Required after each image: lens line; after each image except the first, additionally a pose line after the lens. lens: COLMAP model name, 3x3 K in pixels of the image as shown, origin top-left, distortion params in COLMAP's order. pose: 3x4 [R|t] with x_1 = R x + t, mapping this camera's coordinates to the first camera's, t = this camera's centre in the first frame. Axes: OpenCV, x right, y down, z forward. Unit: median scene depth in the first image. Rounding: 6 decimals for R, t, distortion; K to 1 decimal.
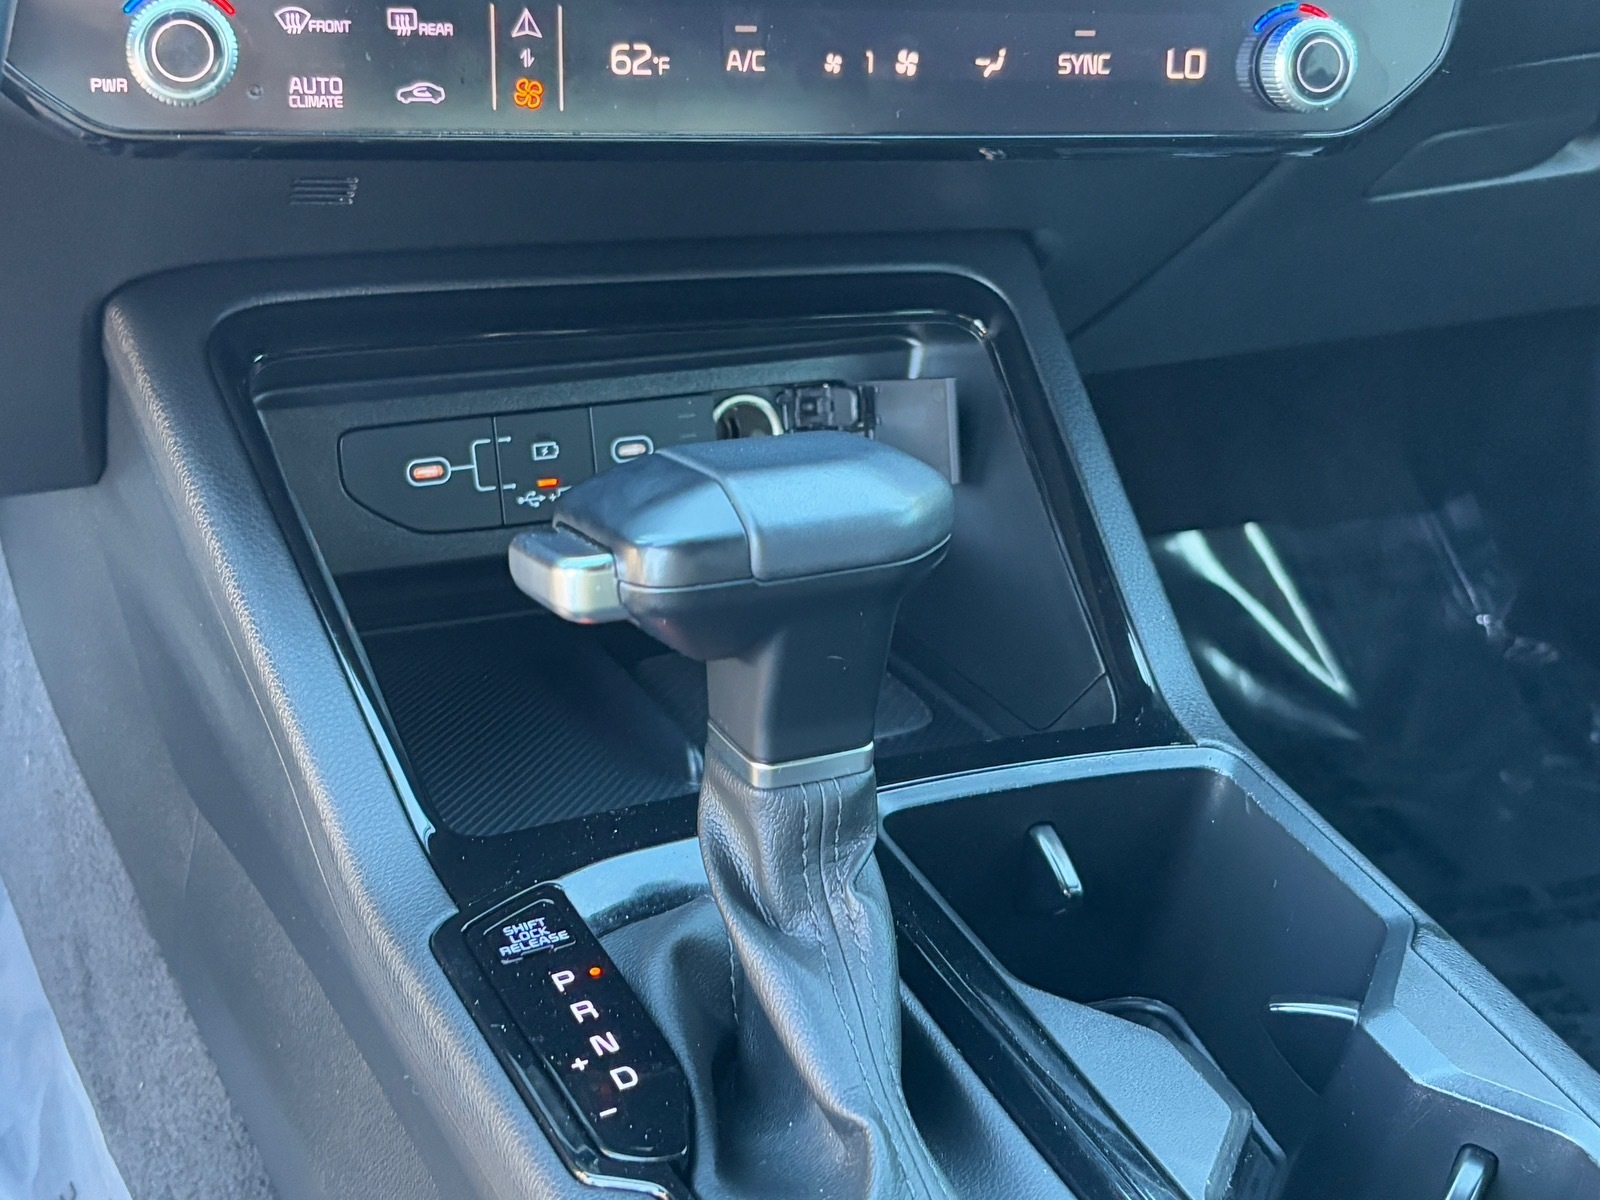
lens RADIAL K [[2328.4, 0, 780.7], [0, 2328.4, 622.0], [0, 0, 1]] dist [0.282462, -1.213557]
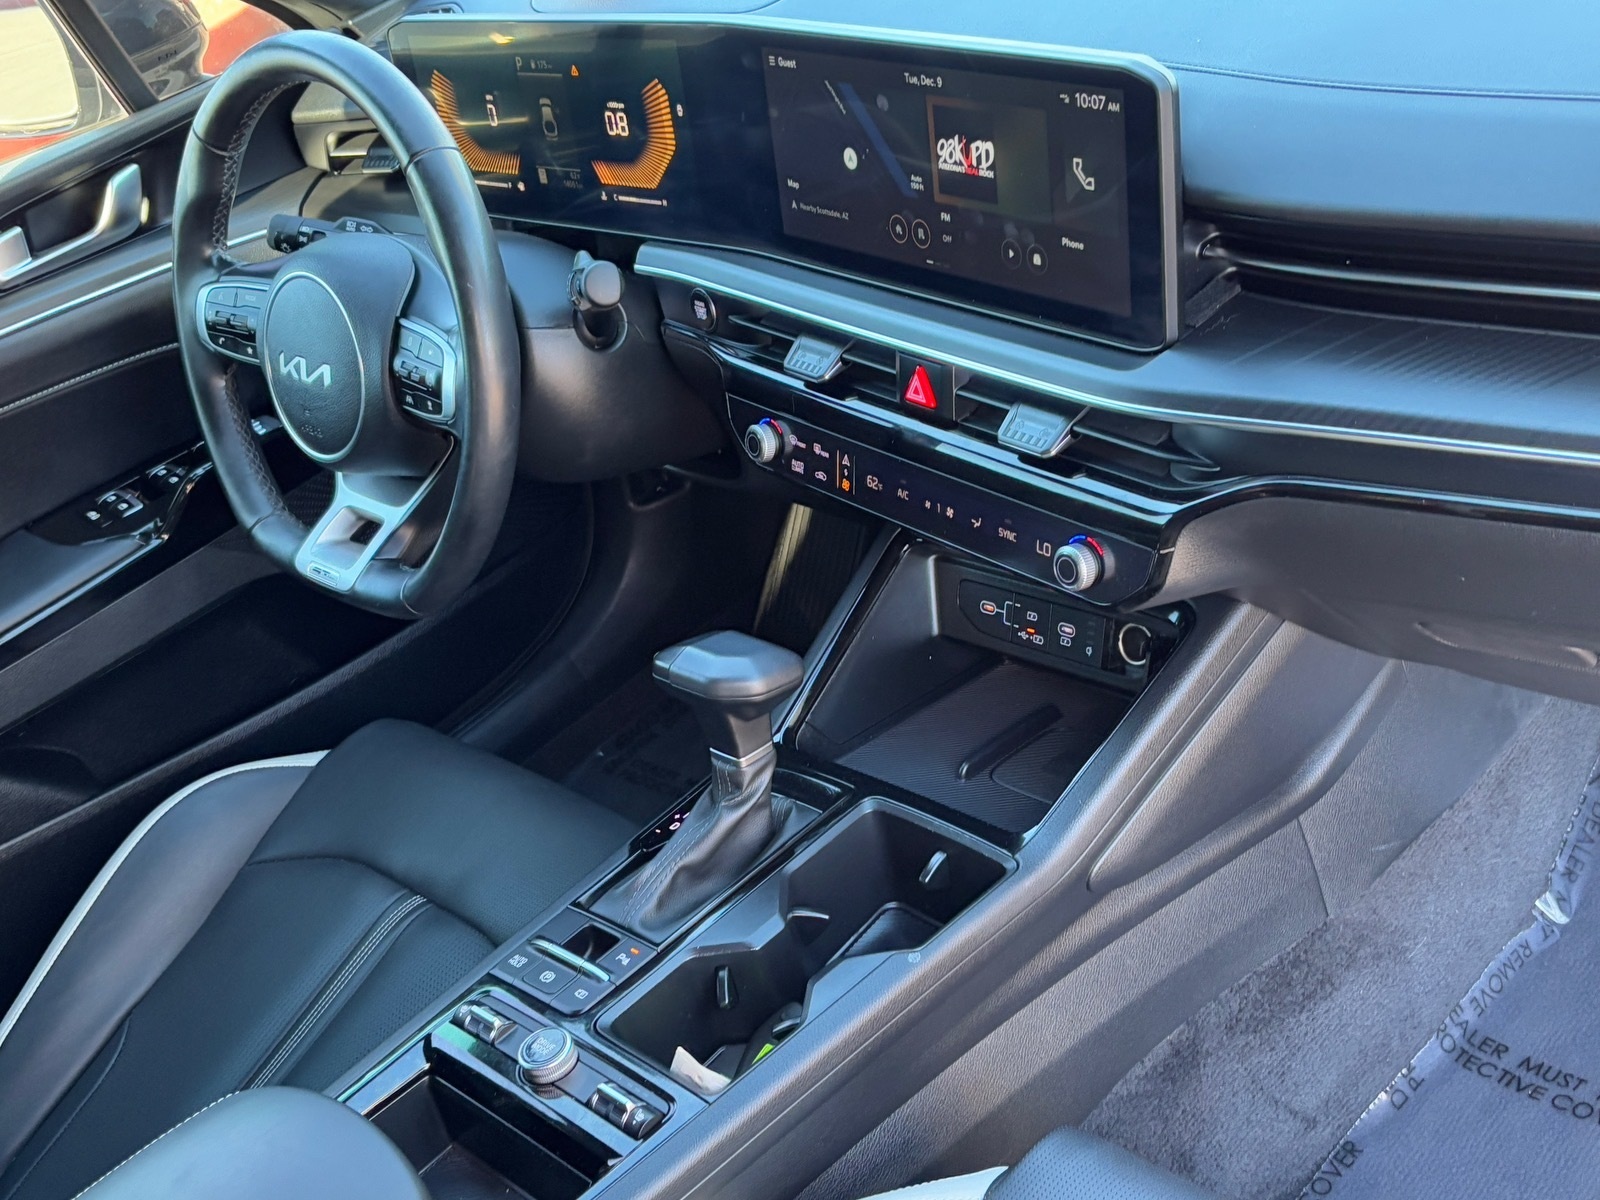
lens RADIAL K [[1863.9, 0, 796.6], [0, 1863.9, 619.2], [0, 0, 1]] dist [0.227572, -0.895495]
pose [[0.322600, 0.340039, -0.883347, 1.600103], [-0.213581, 0.935325, 0.282048, -0.604839], [0.922124, 0.097677, 0.374362, 0.194213]]
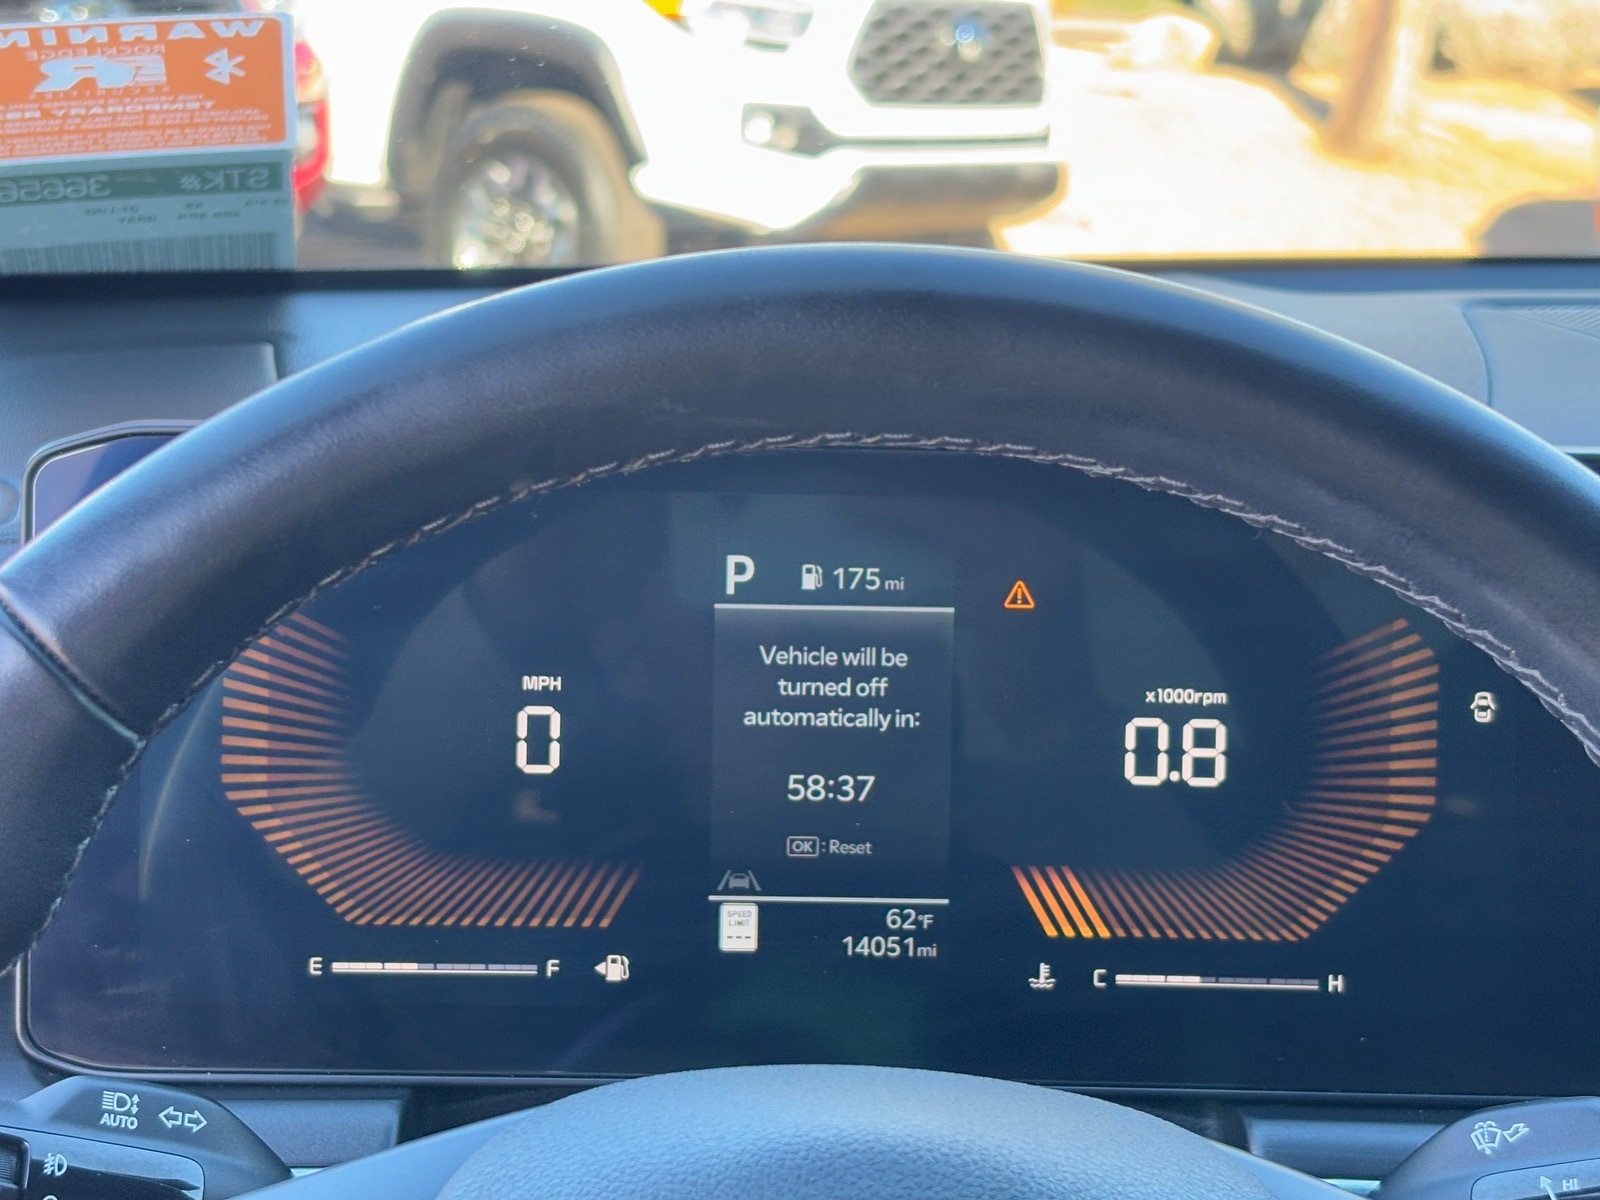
lens RADIAL K [[2781.6, 0, 800.0], [0, 2781.6, 600.0], [0, 0, 1]] dist [0.266267, -1.217819]
pose [[0.911040, 0.002188, -0.412312, -0.207010], [-0.146342, 0.936598, -0.318385, -0.191616], [0.385474, 0.350400, 0.853598, -0.206061]]
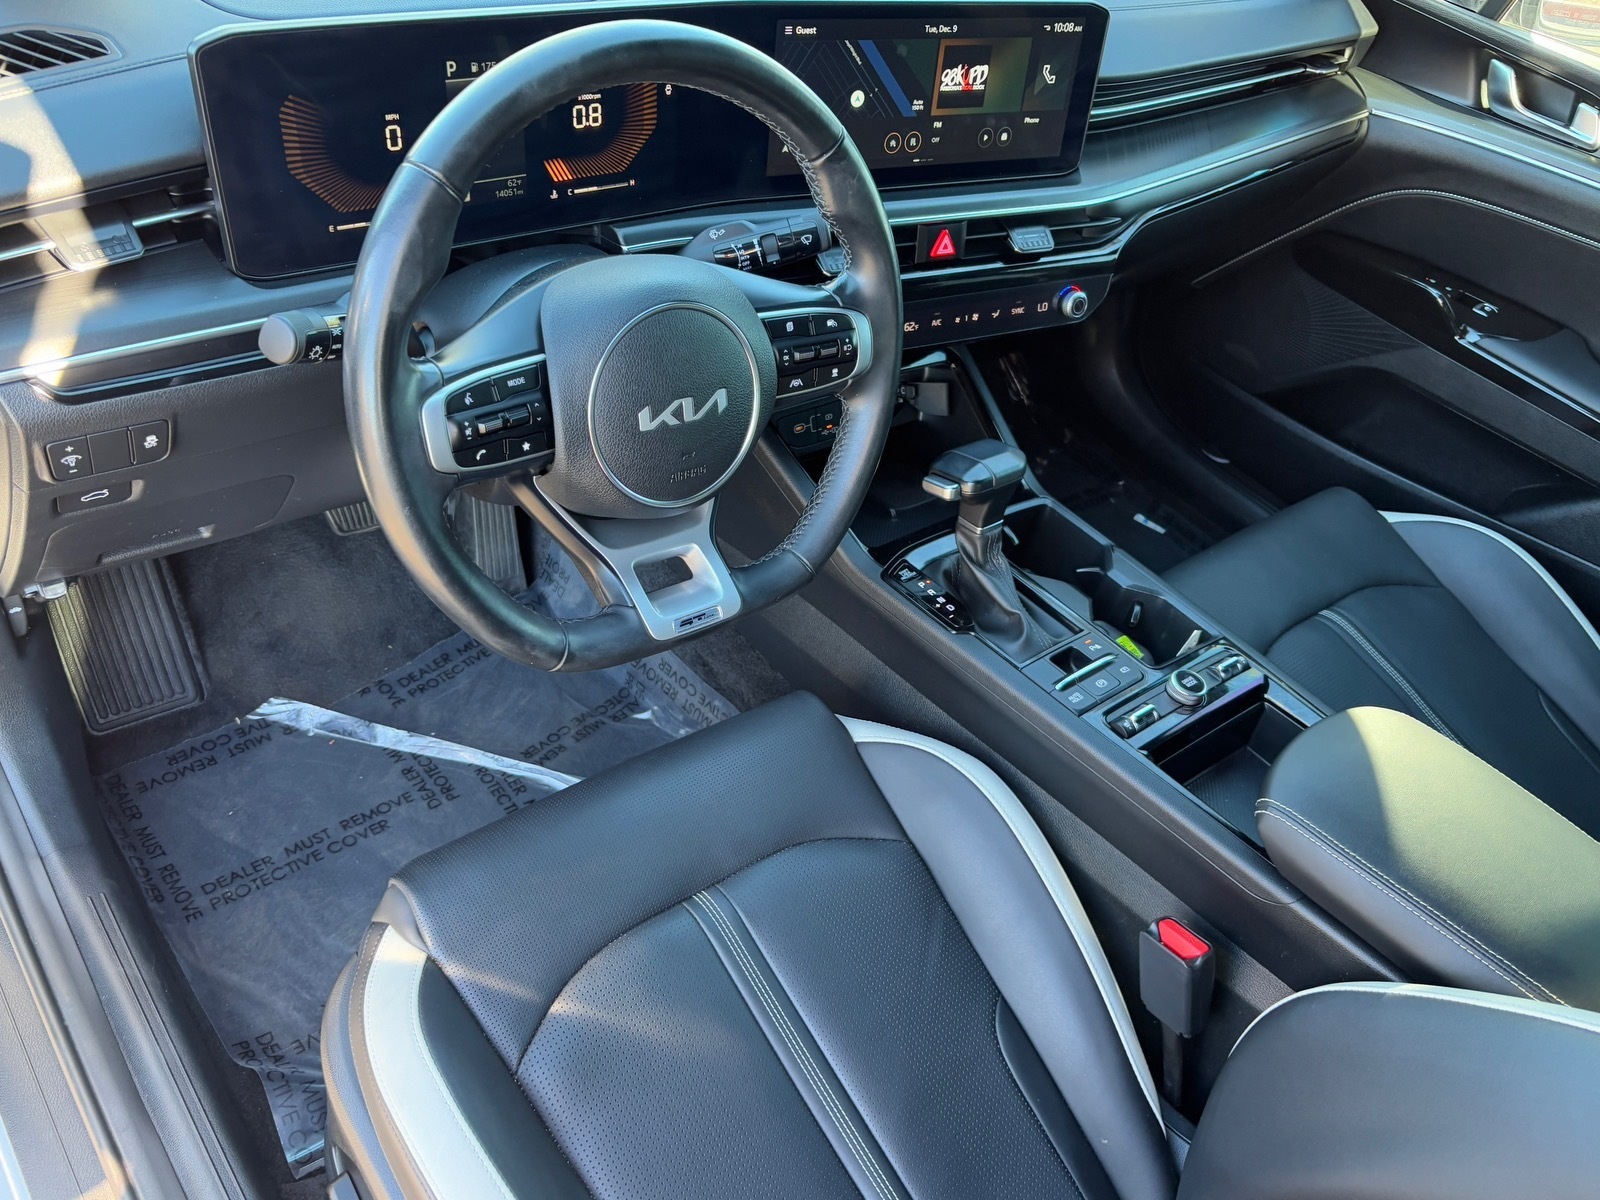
lens RADIAL K [[1272.9, 0, 801.8], [0, 1272.9, 615.1], [0, 0, 1]] dist [0.008393, -0.005218]
pose [[0.972154, -0.103843, 0.210077, -0.631164], [0.052429, 0.970115, 0.236915, -0.263753], [-0.228401, -0.219303, 0.948546, -0.825826]]
